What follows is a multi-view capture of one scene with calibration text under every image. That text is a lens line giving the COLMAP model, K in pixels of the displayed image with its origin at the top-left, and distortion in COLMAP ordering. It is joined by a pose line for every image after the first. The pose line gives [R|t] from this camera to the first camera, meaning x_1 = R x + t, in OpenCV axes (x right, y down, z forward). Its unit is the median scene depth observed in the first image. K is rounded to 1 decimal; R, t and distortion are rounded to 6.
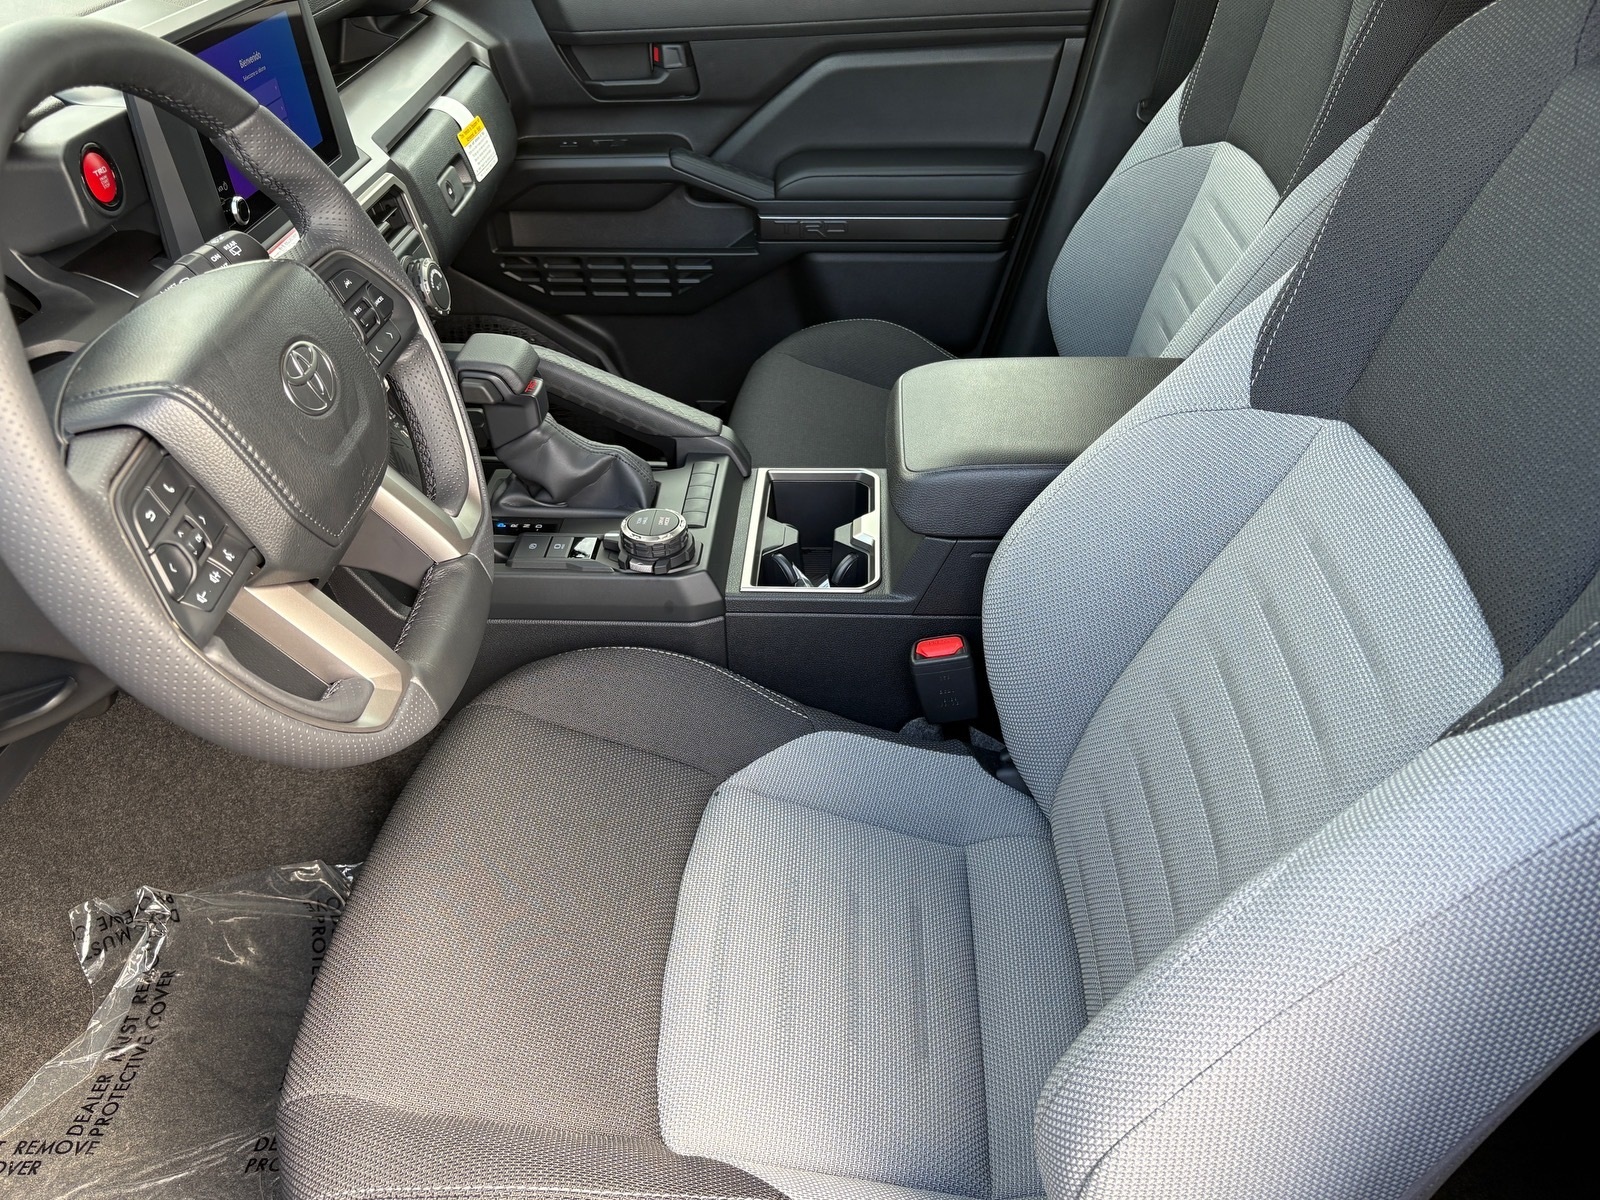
lens RADIAL K [[1321.6, 0, 801.4], [0, 1321.6, 610.5], [0, 0, 1]] dist [0.006268, -0.012940]
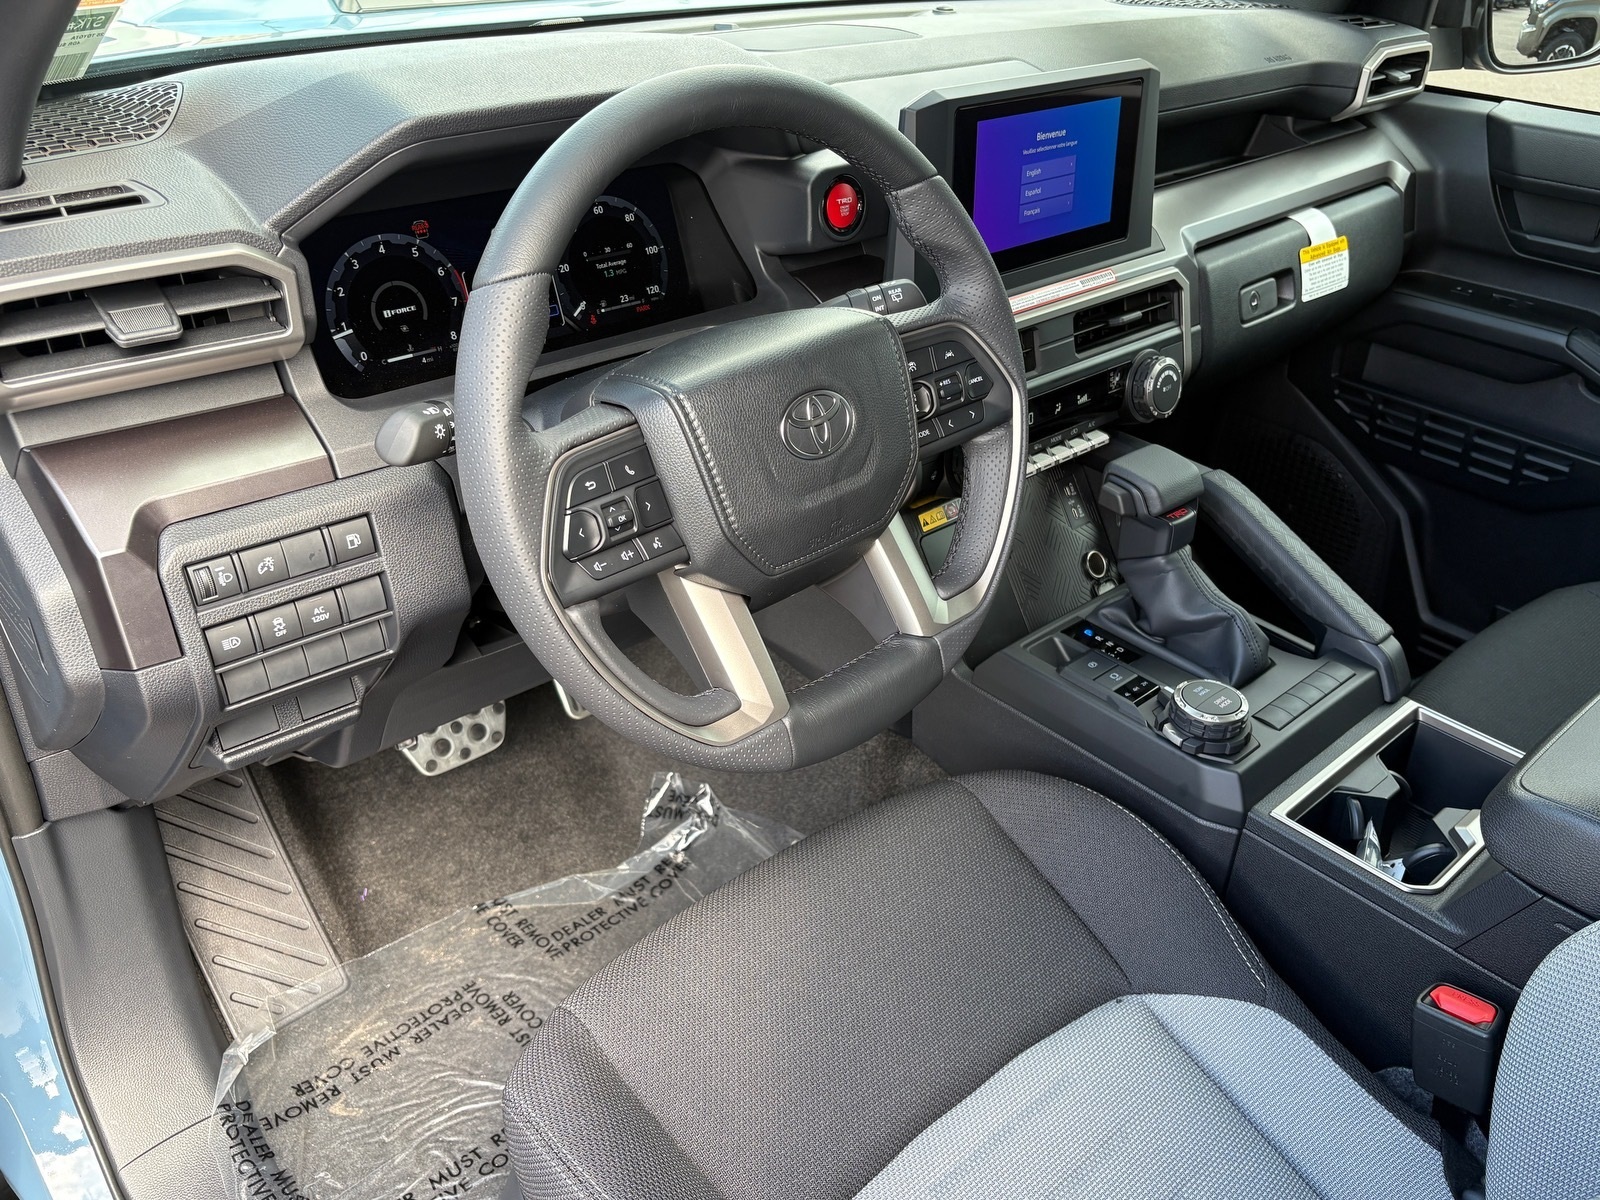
lens RADIAL K [[1297.3, 0, 806.6], [0, 1297.3, 600.6], [0, 0, 1]] dist [0.083896, -0.131518]
pose [[0.706486, 0.400094, -0.583783, 0.176175], [-0.430477, 0.897667, 0.094257, -0.086576], [0.561754, 0.184714, 0.806420, 0.106876]]
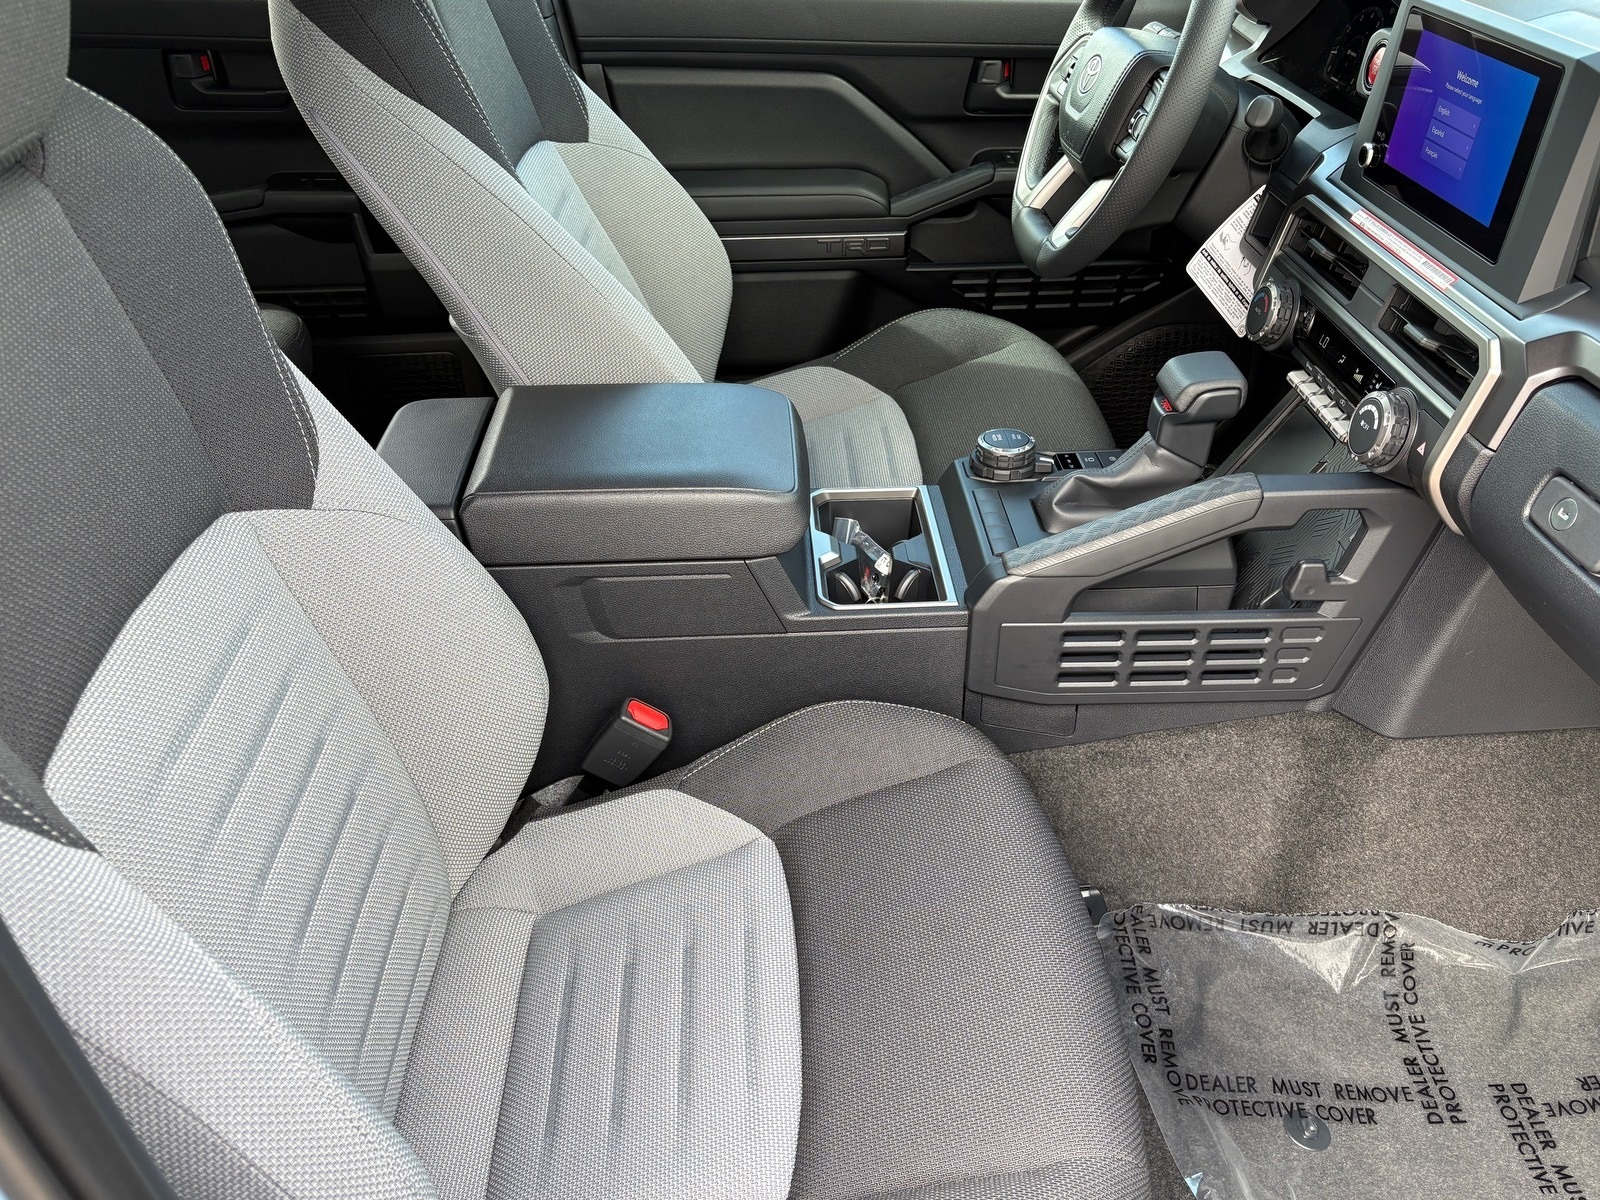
lens RADIAL K [[1321.6, 0, 801.4], [0, 1321.6, 610.5], [0, 0, 1]] dist [0.006268, -0.012940]
pose [[-0.995737, 0.073834, -0.055282, 0.132185], [-0.021942, 0.392523, 0.919480, -1.001104], [0.089588, 0.916774, -0.389230, 1.480338]]
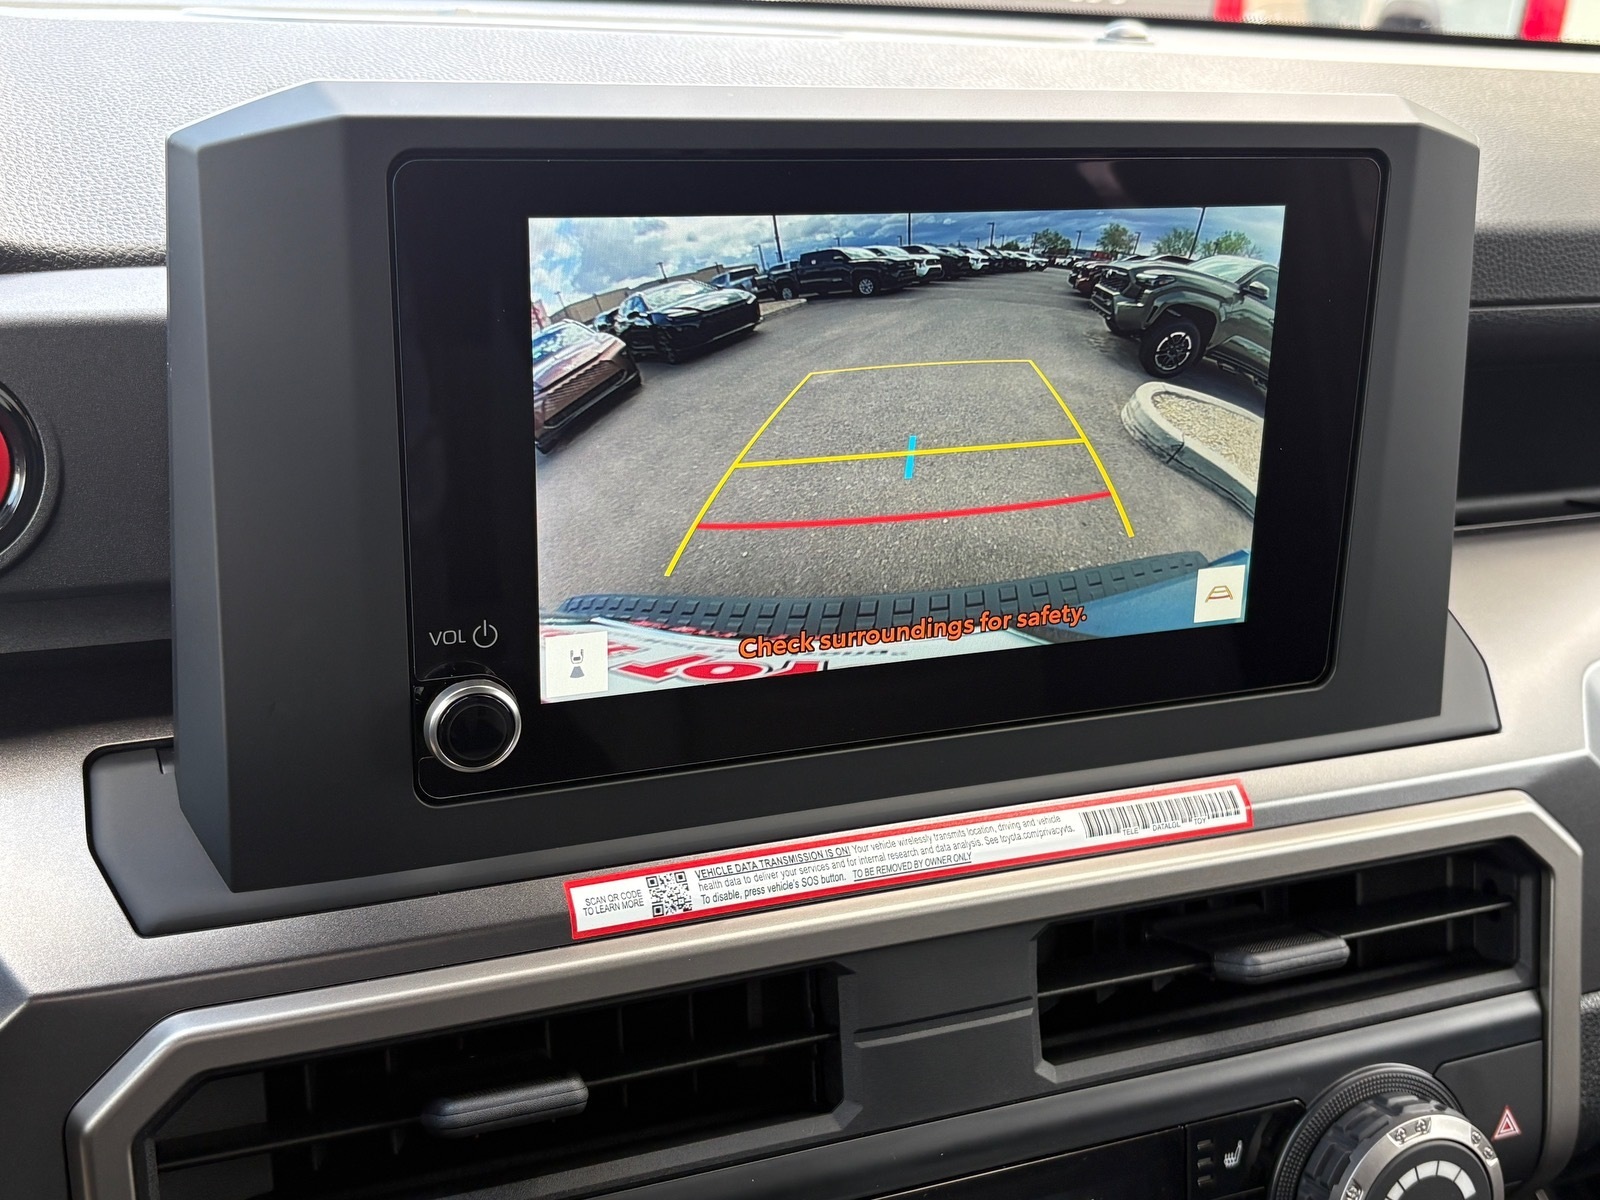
lens RADIAL K [[1882.9, 0, 823.4], [0, 1882.9, 628.2], [0, 0, 1]] dist [0.002014, 0.008553]
pose [[0.434094, 0.359741, -0.825923, -0.055507], [-0.550166, 0.831844, 0.073160, -0.328063], [0.713358, 0.422637, 0.559016, 0.687599]]
